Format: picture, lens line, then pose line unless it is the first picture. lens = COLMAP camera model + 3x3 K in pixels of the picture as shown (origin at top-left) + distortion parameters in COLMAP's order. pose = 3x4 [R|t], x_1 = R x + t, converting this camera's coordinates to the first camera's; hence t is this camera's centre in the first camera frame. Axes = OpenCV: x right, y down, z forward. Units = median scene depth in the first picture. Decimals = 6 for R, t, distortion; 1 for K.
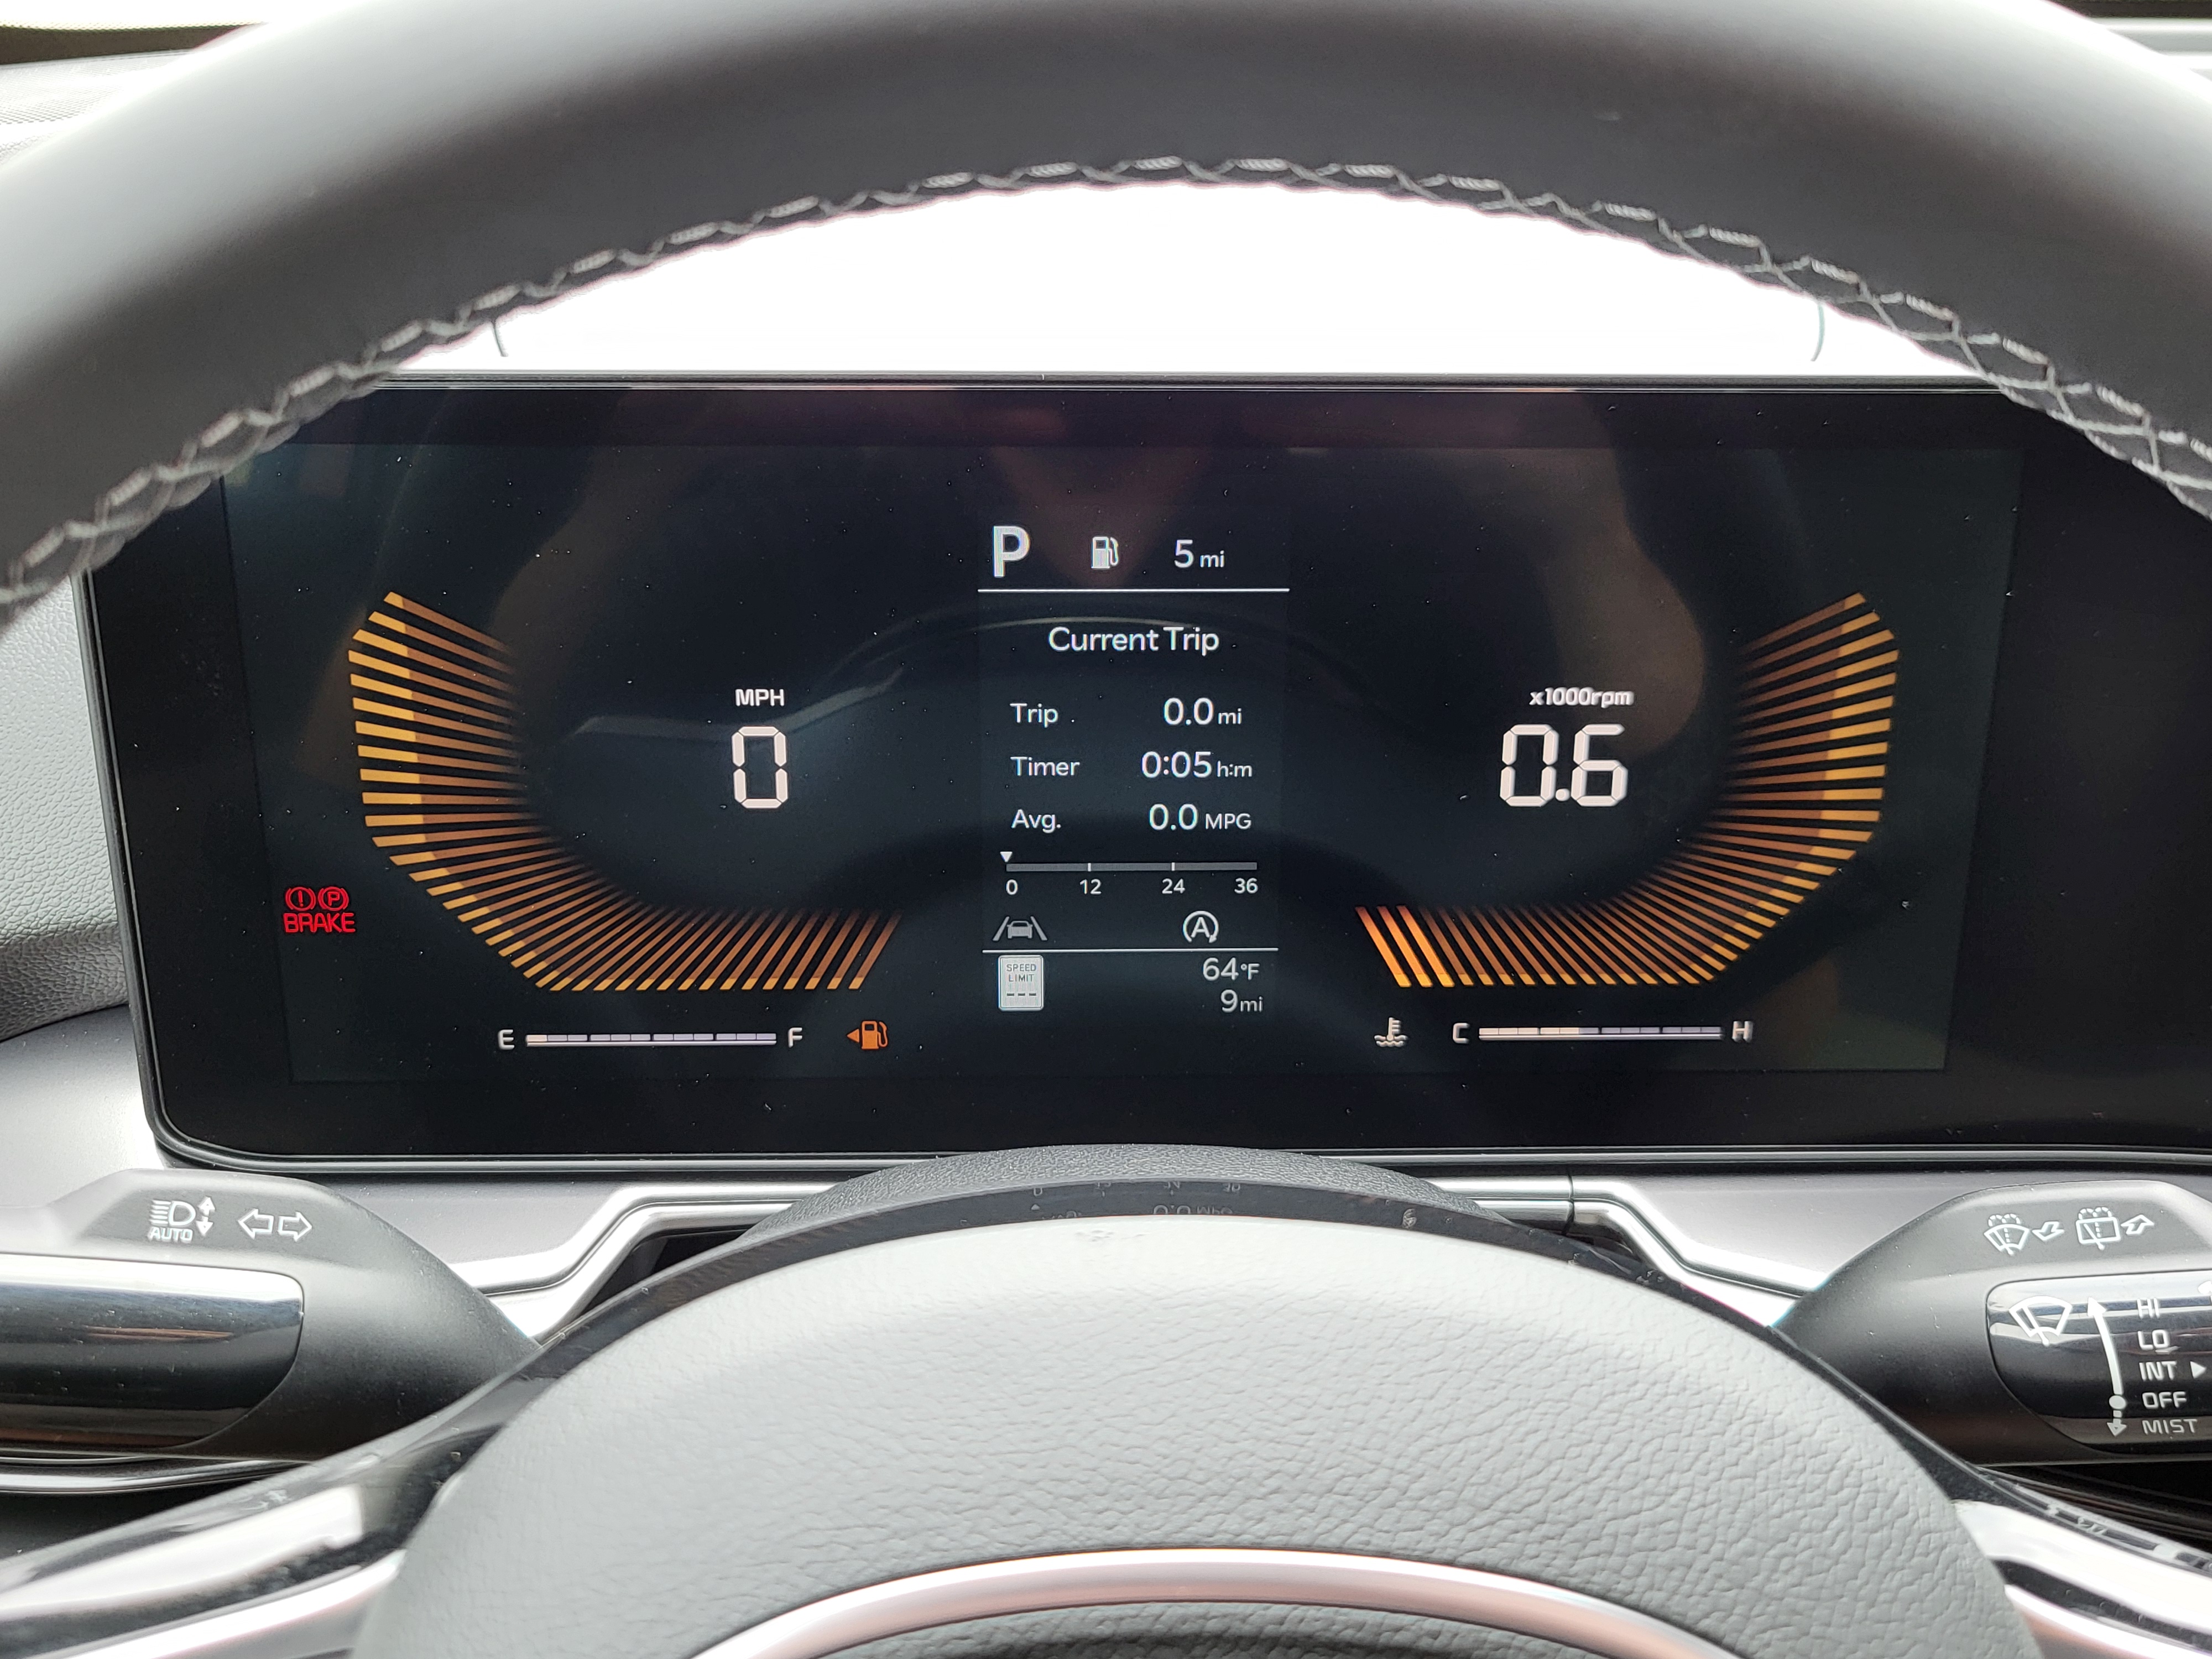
lens RADIAL K [[2076.4, 0, 1102.1], [0, 2076.4, 839.8], [0, 0, 1]] dist [0.017348, 0.000000]
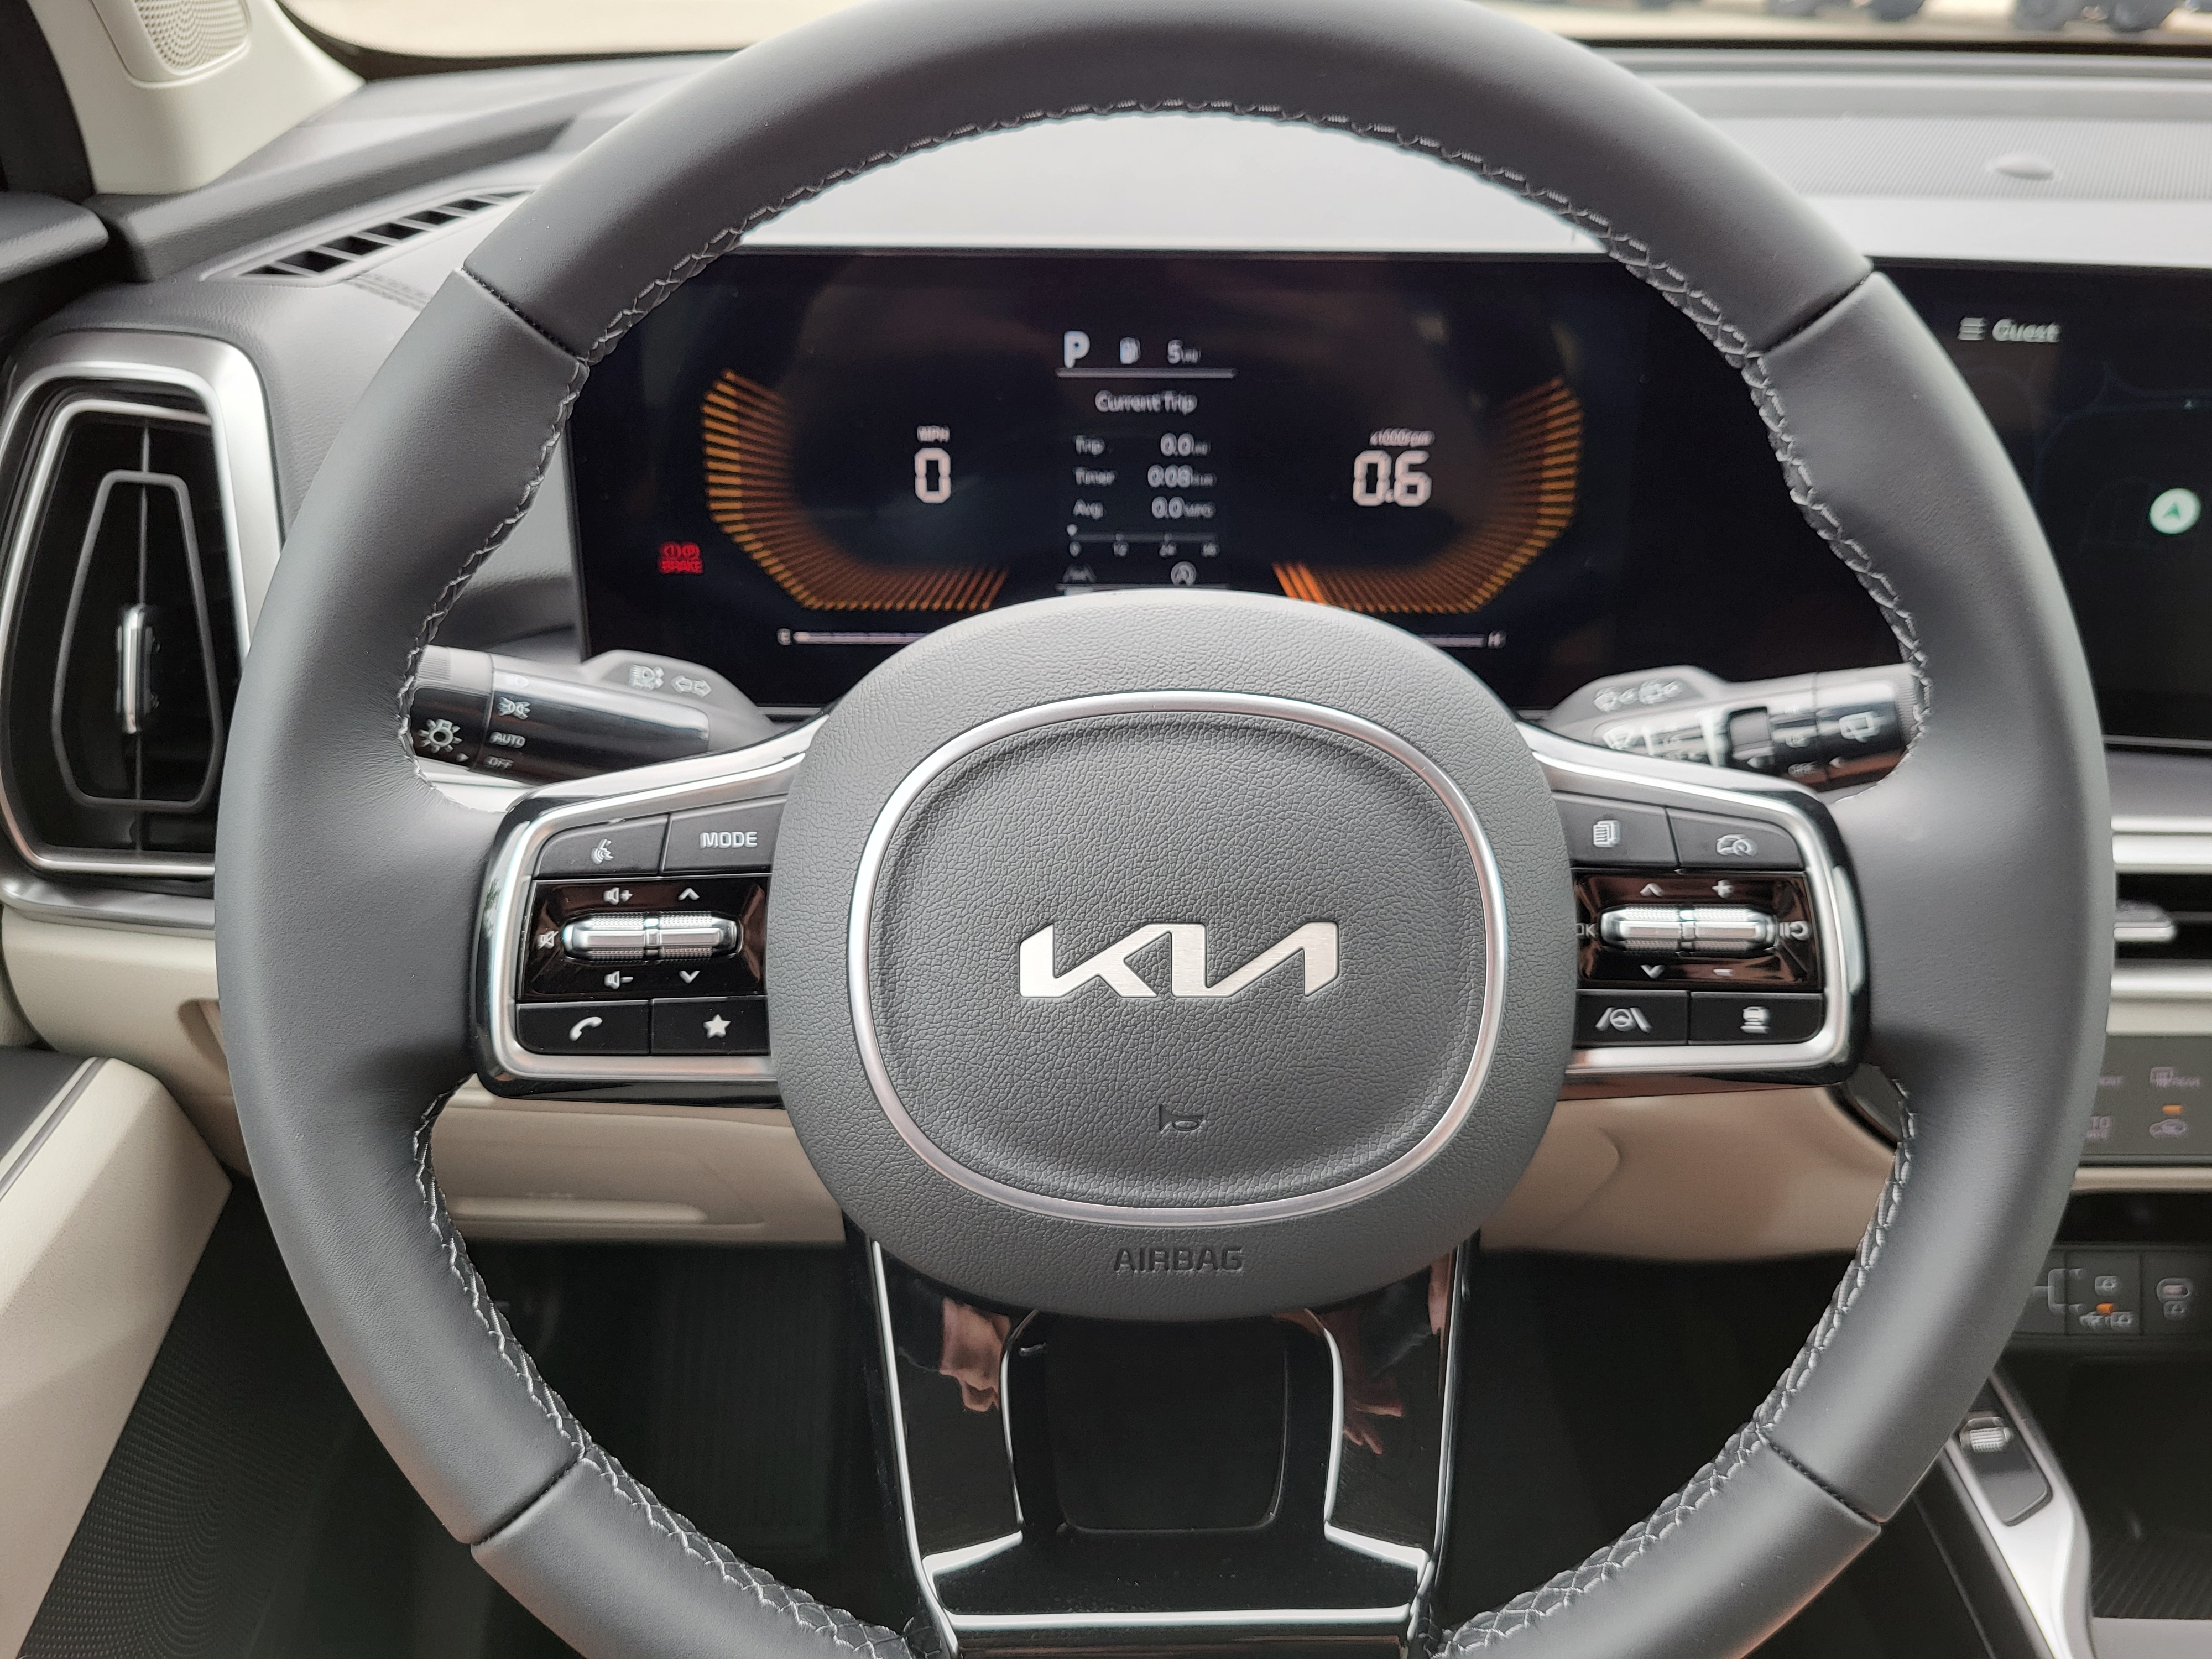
lens RADIAL K [[1739.5, 0, 1106.1], [0, 1739.5, 814.2], [0, 0, 1]] dist [0.020988, 0.010977]
pose [[0.999916, 0.006044, -0.011426, 0.000808], [-0.005648, 0.999394, 0.034339, 0.199259], [0.011626, -0.034271, 0.999345, -0.481666]]
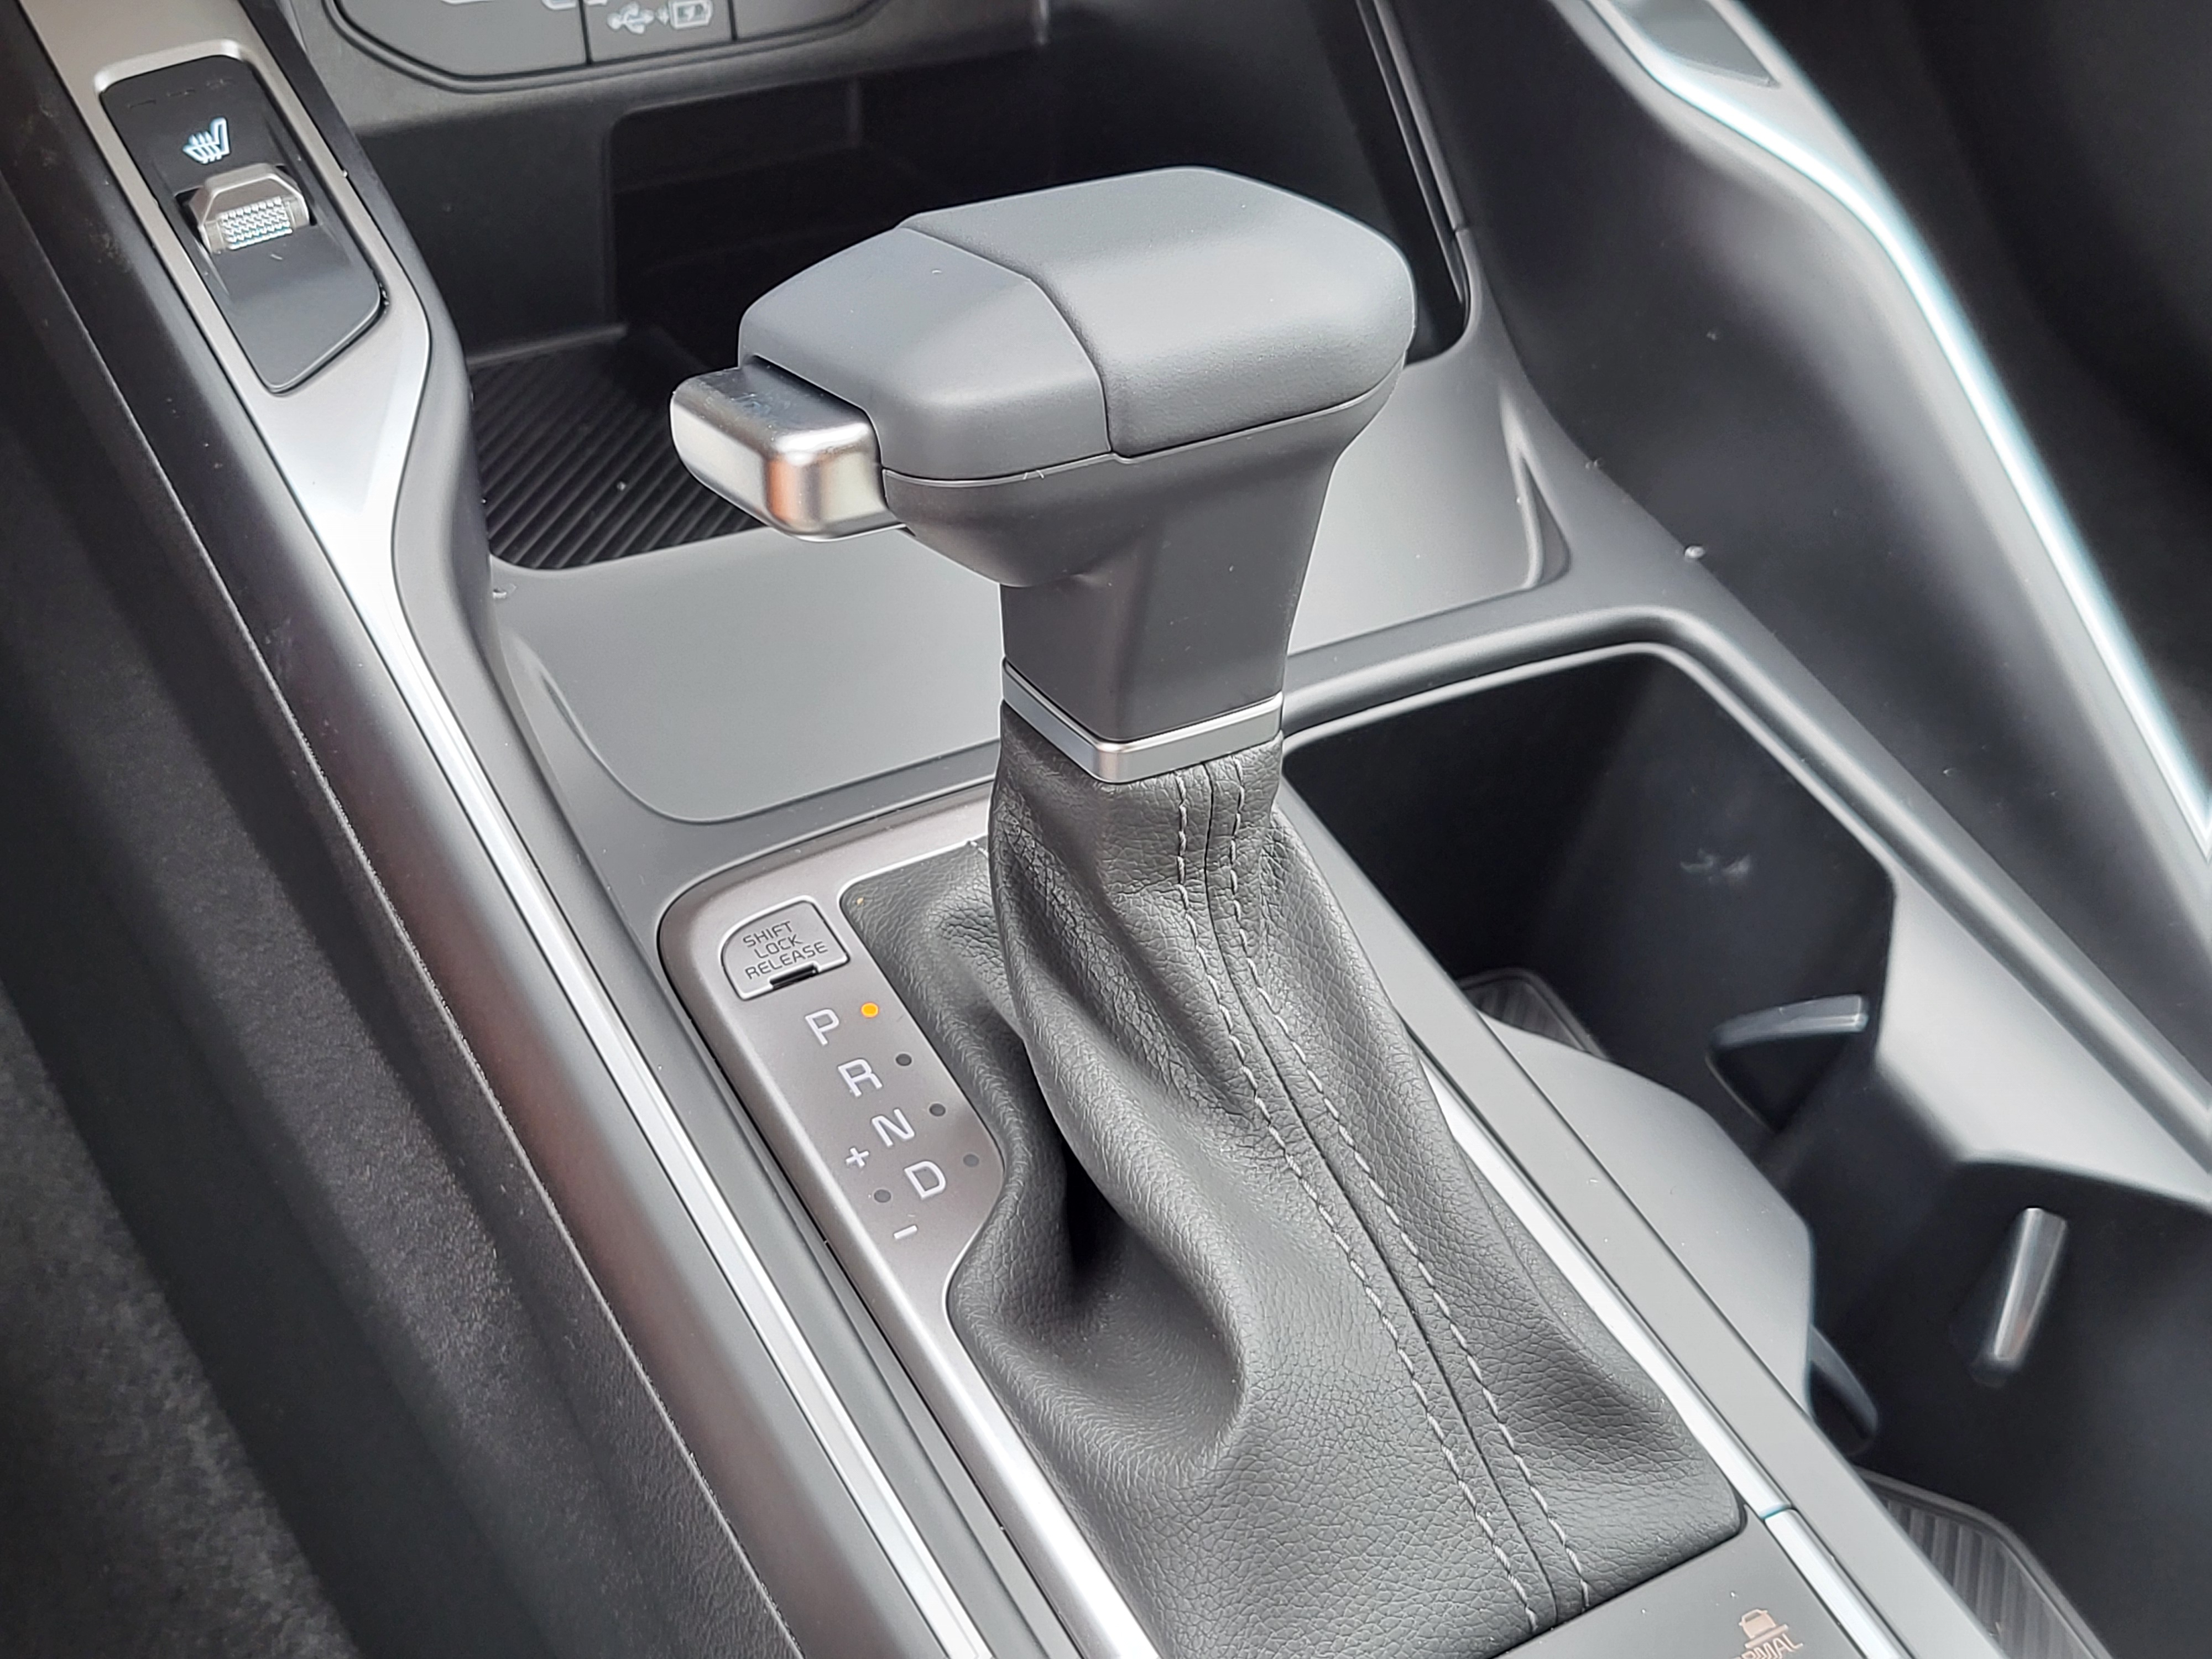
lens RADIAL K [[3228.5, 0, 1099.4], [0, 3228.5, 818.6], [0, 0, 1]] dist [0.019226, 0.000000]
pose [[0.864185, -0.249060, 0.437212, 0.462009], [0.056229, 0.911264, 0.407965, 0.532402], [-0.500023, -0.327973, 0.801505, -0.139209]]
